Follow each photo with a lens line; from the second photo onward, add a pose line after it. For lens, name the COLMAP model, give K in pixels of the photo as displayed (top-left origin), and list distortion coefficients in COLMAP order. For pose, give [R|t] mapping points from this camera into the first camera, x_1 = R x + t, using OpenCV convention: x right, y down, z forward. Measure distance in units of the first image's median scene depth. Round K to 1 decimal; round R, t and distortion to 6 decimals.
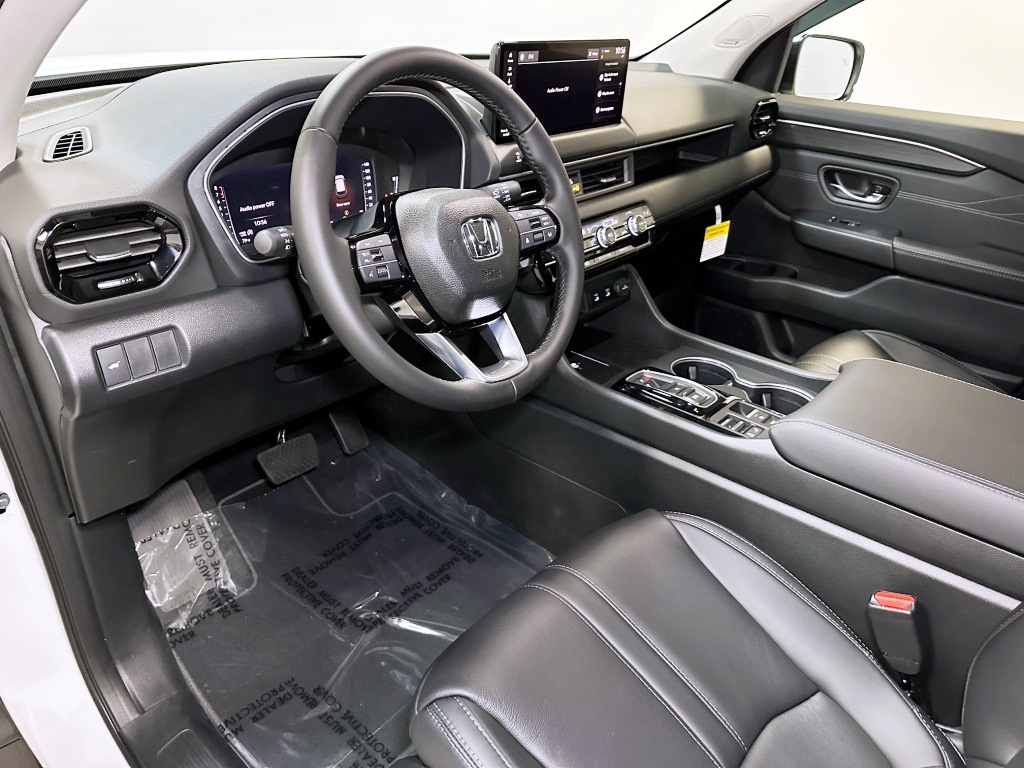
lens RADIAL K [[737.3, 0, 512.0], [0, 737.3, 384.0], [0, 0, 1]] dist [0.090197, -0.168406]
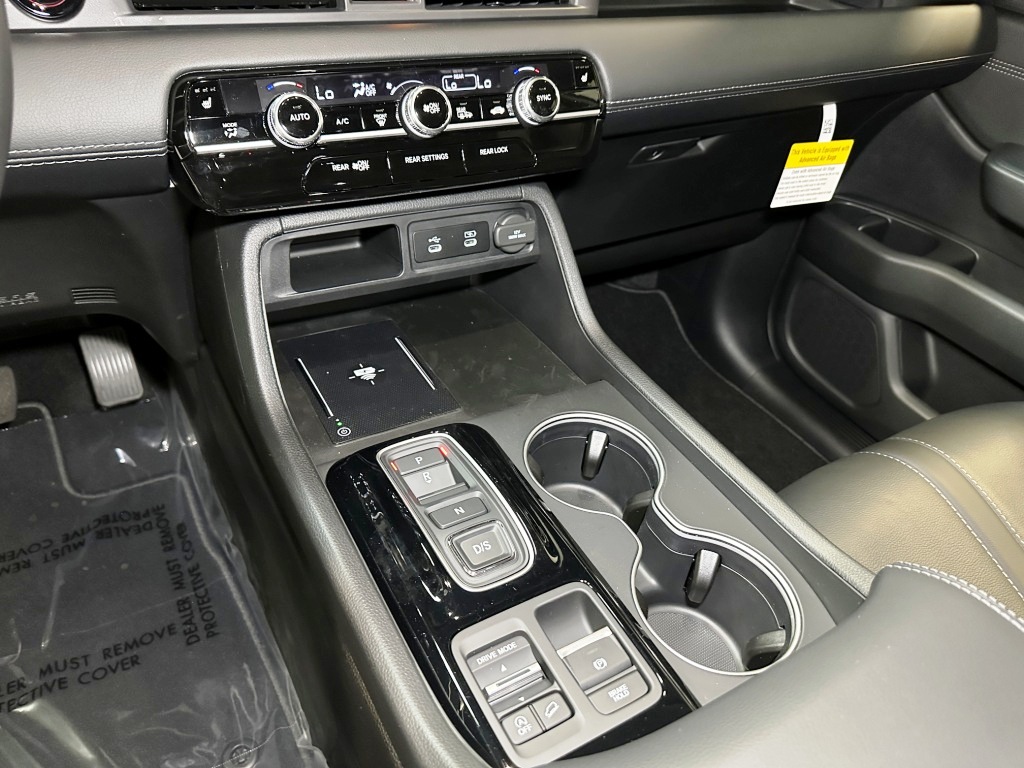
lens RADIAL K [[742.8, 0, 512.0], [0, 742.8, 384.0], [0, 0, 1]] dist [-0.003700, -0.002204]
pose [[0.946393, 0.239456, -0.216796, 0.224512], [-0.203880, 0.963394, 0.174082, -0.097909], [0.250545, -0.120549, 0.960570, 0.426197]]
